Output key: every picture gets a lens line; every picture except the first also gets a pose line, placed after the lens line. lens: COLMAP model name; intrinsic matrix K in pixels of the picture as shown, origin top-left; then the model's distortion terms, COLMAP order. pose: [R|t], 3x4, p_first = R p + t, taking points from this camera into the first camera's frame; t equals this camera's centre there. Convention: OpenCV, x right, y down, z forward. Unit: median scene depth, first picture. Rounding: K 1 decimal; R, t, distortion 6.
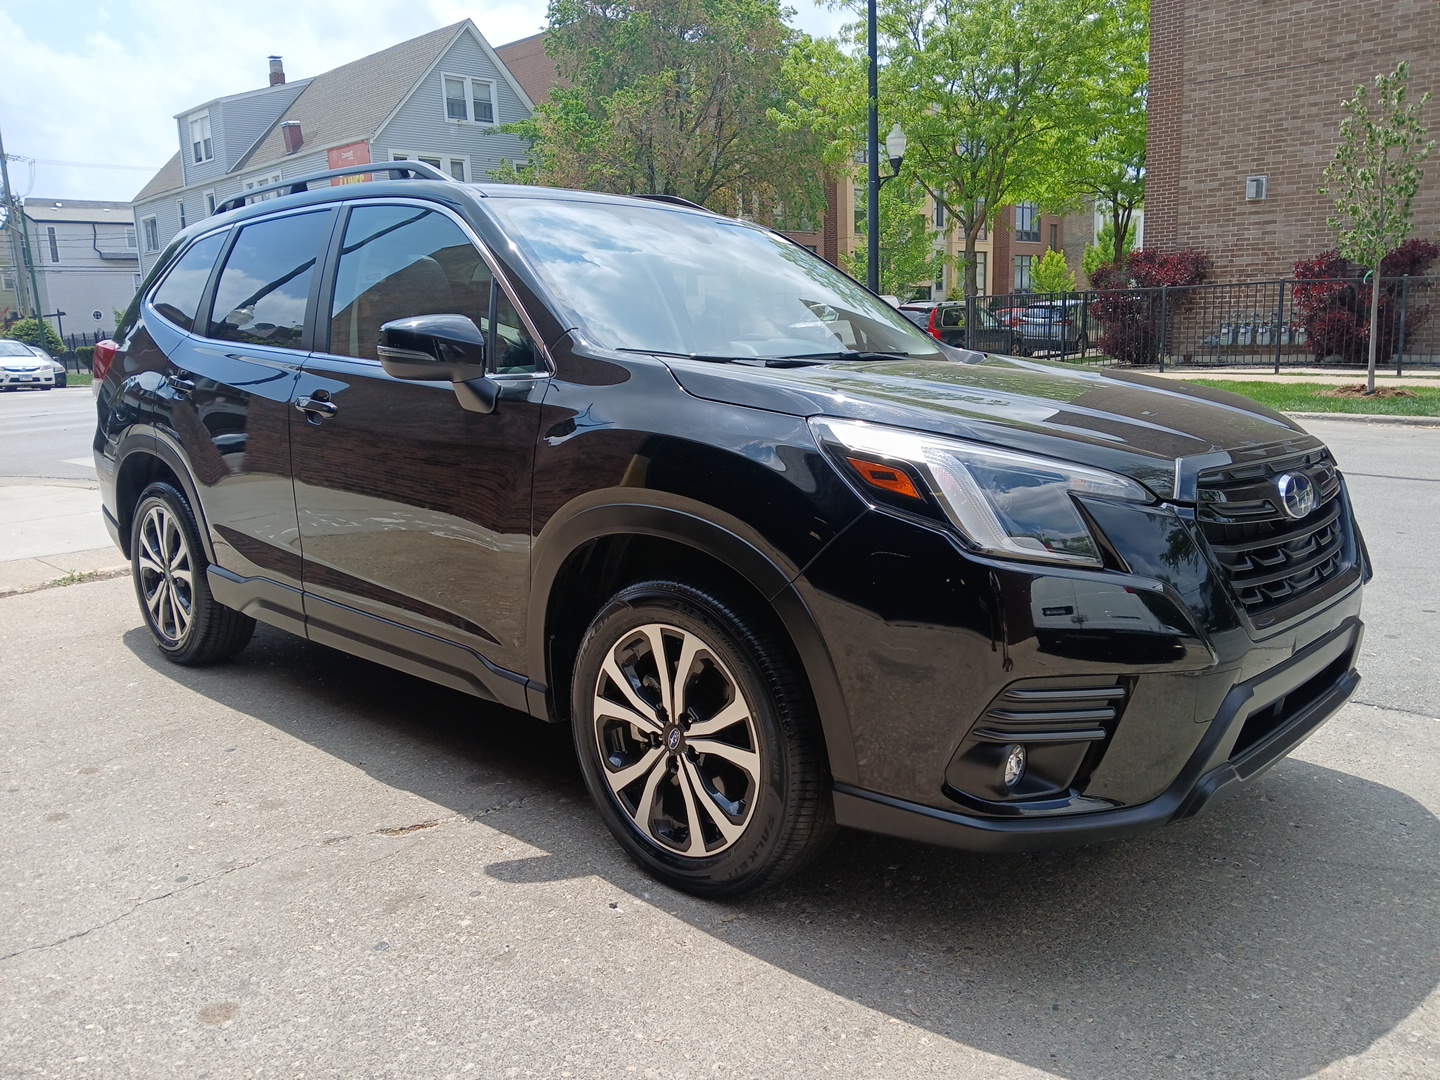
lens RADIAL K [[1130.8, 0, 757.8], [0, 1130.8, 525.9], [0, 0, 1]] dist [0.041341, -0.078037]
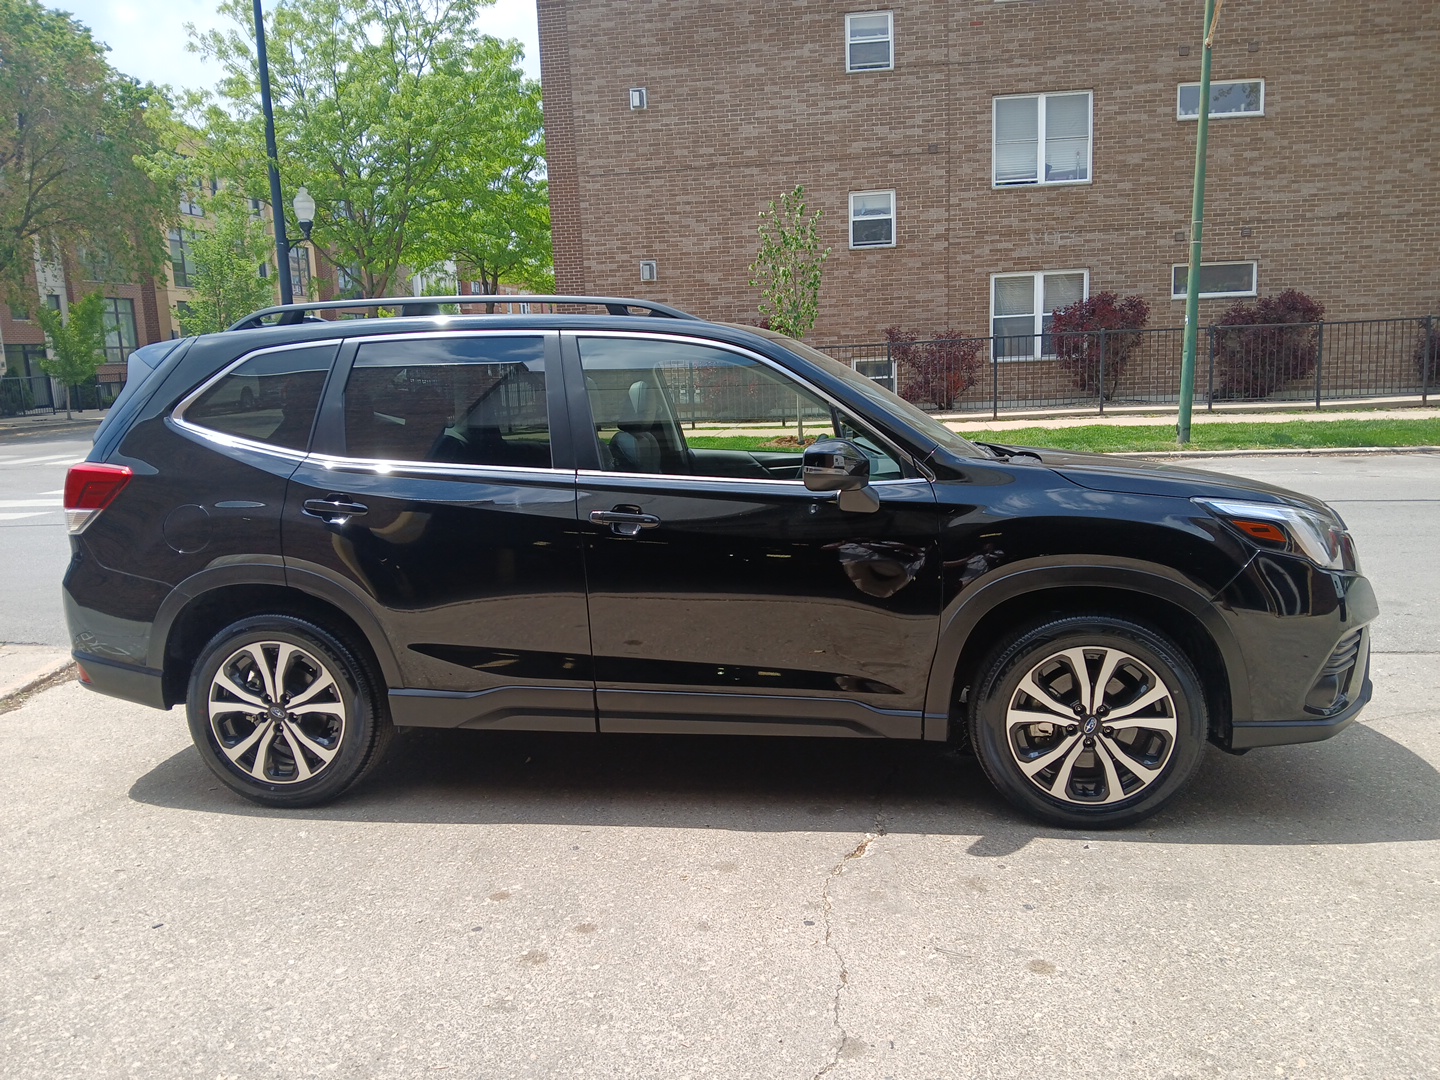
lens RADIAL K [[1130.8, 0, 731.3], [0, 1130.8, 535.7], [0, 0, 1]] dist [0.041341, -0.078037]
pose [[0.825542, -0.090291, 0.557071, -0.175515], [0.111175, 0.993794, -0.003678, -0.013969], [-0.553282, 0.064969, 0.830456, 0.004513]]
